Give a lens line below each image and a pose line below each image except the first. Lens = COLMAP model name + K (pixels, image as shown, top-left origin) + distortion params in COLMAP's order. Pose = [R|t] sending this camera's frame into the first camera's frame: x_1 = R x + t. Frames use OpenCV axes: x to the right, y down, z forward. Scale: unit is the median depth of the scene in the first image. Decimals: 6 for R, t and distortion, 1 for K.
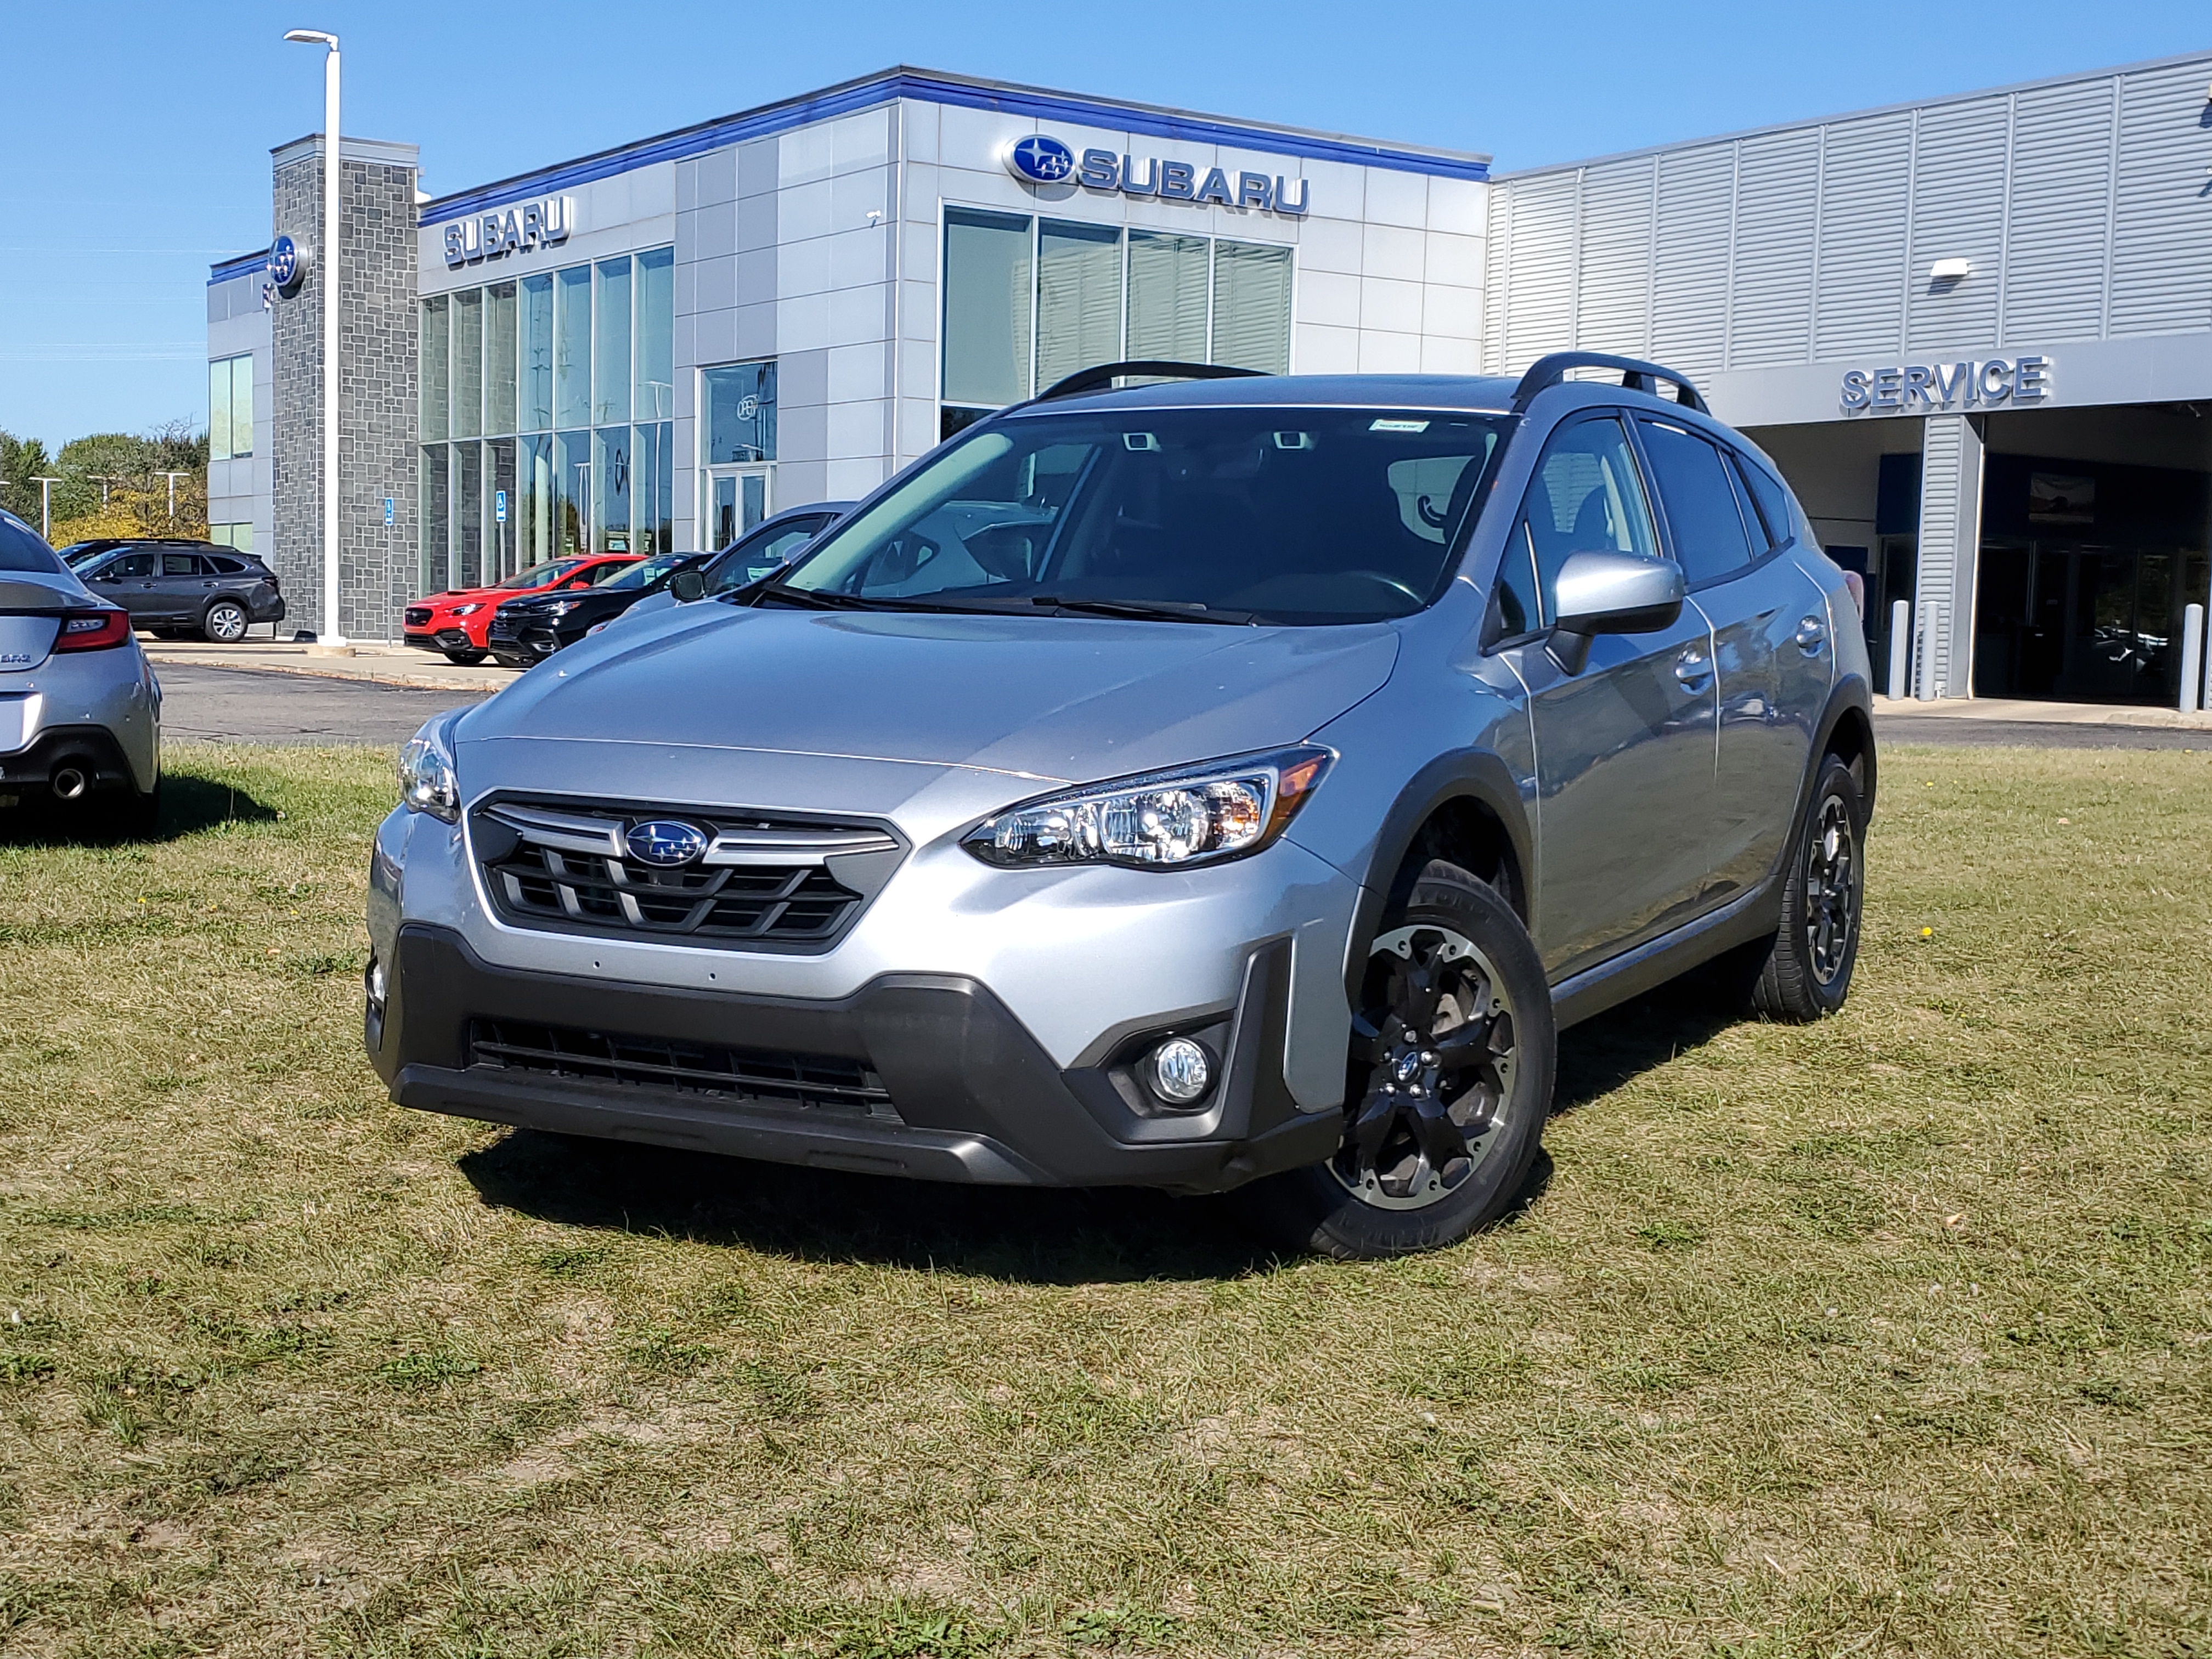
lens RADIAL K [[2818.2, 0, 1105.6], [0, 2818.2, 834.3], [0, 0, 1]] dist [0.069683, 0.000000]
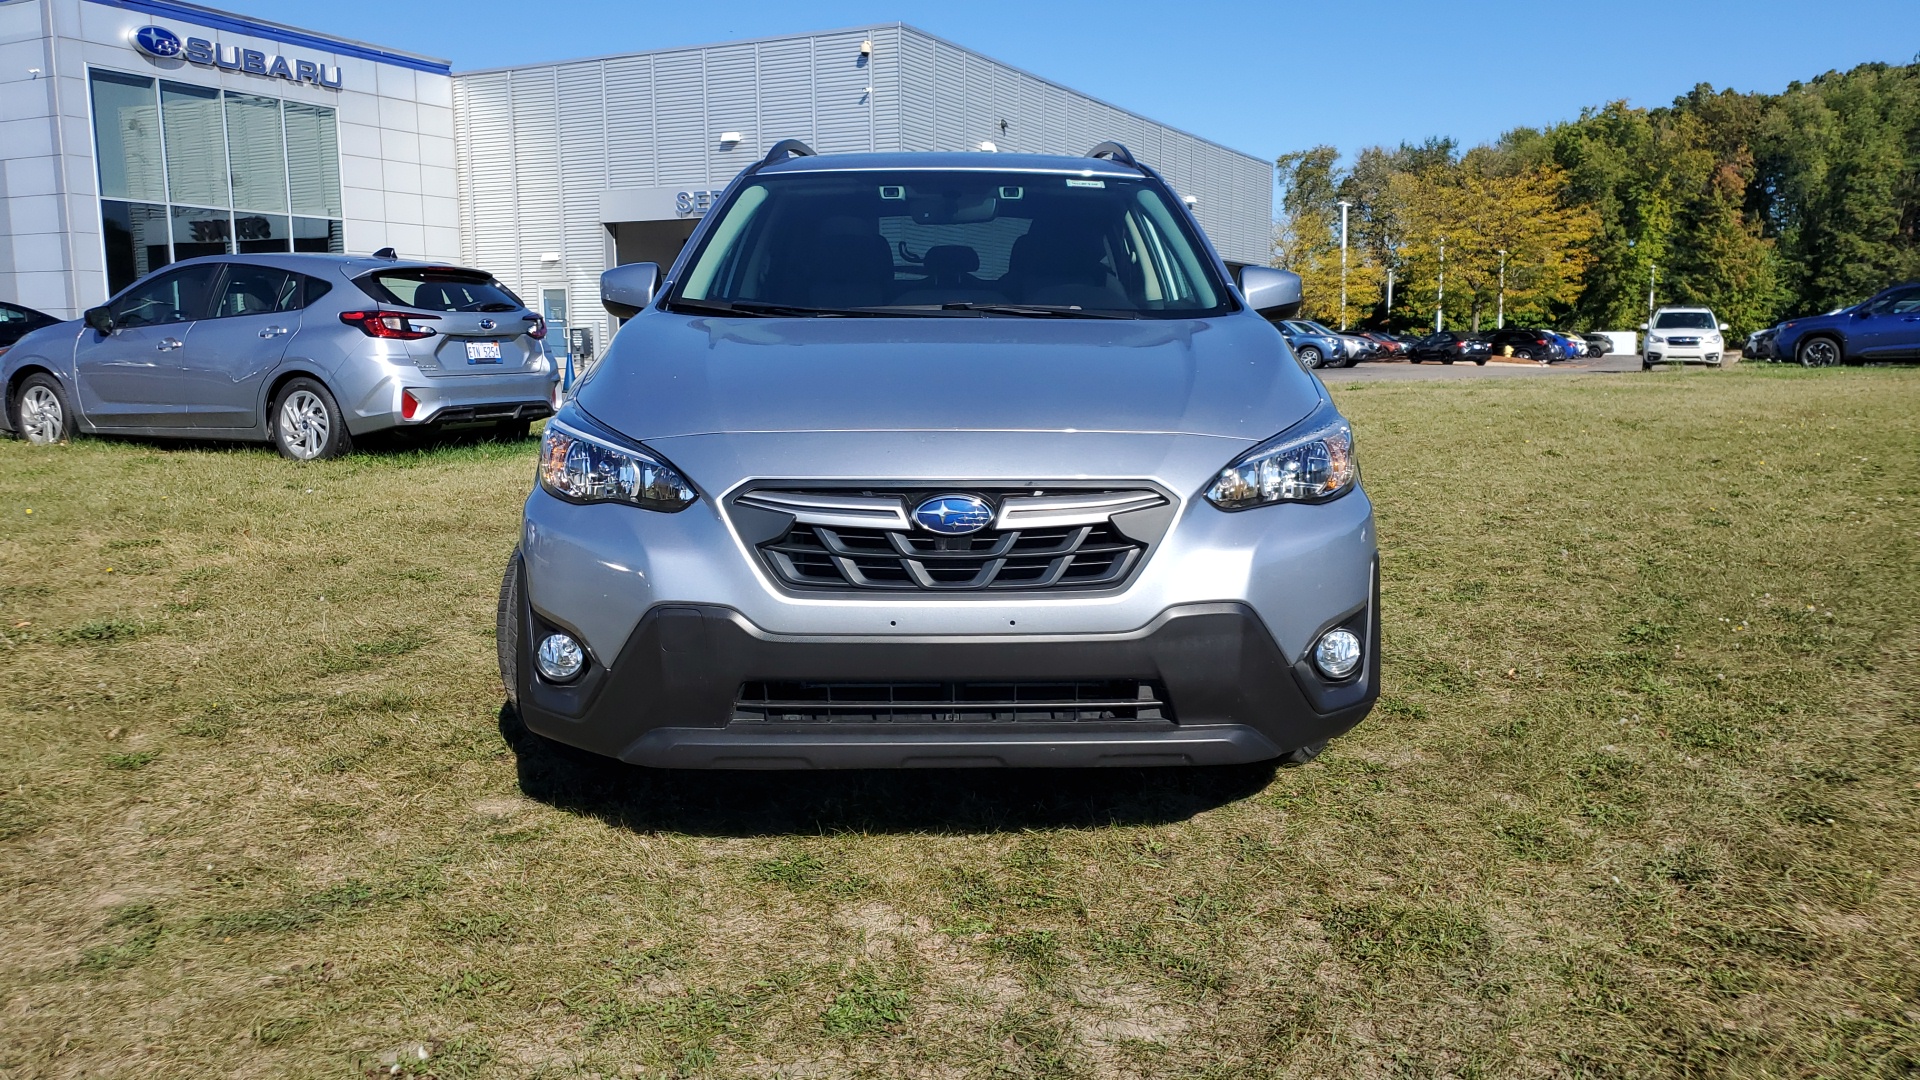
lens RADIAL K [[1464.2, 0, 959.4], [0, 1464.2, 531.7], [0, 0, 1]] dist [0.017356, 0.015349]
pose [[0.868460, -0.093456, 0.486871, -0.384663], [0.063549, 0.994955, 0.077628, -0.031354], [-0.491670, -0.036477, 0.870017, 0.407153]]
